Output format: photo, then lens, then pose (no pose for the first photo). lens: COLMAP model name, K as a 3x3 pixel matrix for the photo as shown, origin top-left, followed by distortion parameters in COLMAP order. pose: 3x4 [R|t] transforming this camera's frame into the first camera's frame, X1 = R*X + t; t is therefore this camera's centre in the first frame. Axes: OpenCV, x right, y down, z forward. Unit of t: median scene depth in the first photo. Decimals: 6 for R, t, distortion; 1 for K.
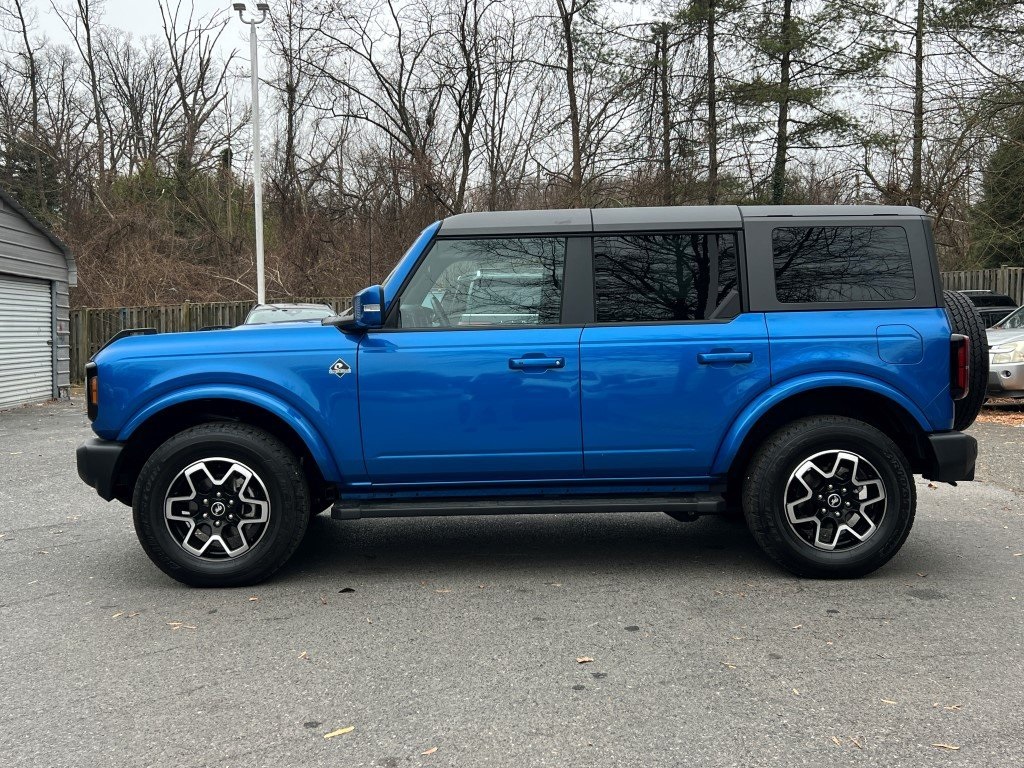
lens RADIAL K [[1026.3, 0, 512.0], [0, 1026.3, 384.0], [0, 0, 1]] dist [0.081090, 0.002911]
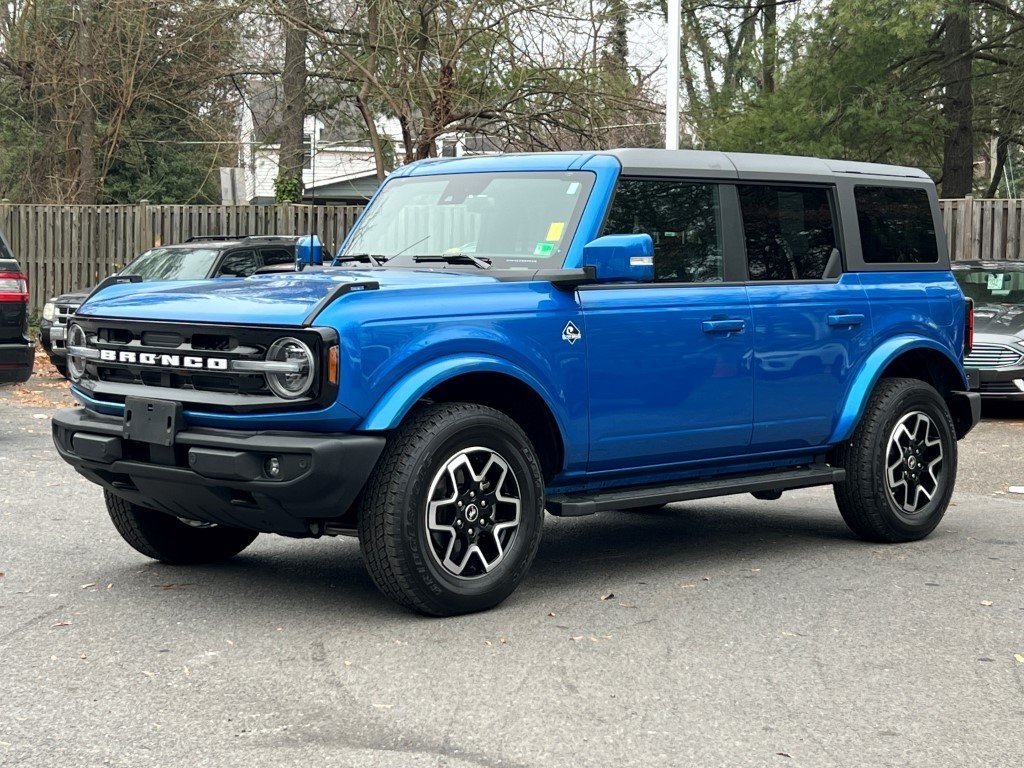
lens RADIAL K [[2009.0, 0, 512.0], [0, 2009.0, 384.0], [0, 0, 1]] dist [-0.028220, -0.072462]
pose [[0.714455, -0.025130, 0.699230, -1.321277], [0.030859, 0.999514, 0.004392, 0.016965], [-0.699000, 0.018440, 0.714884, -0.114291]]
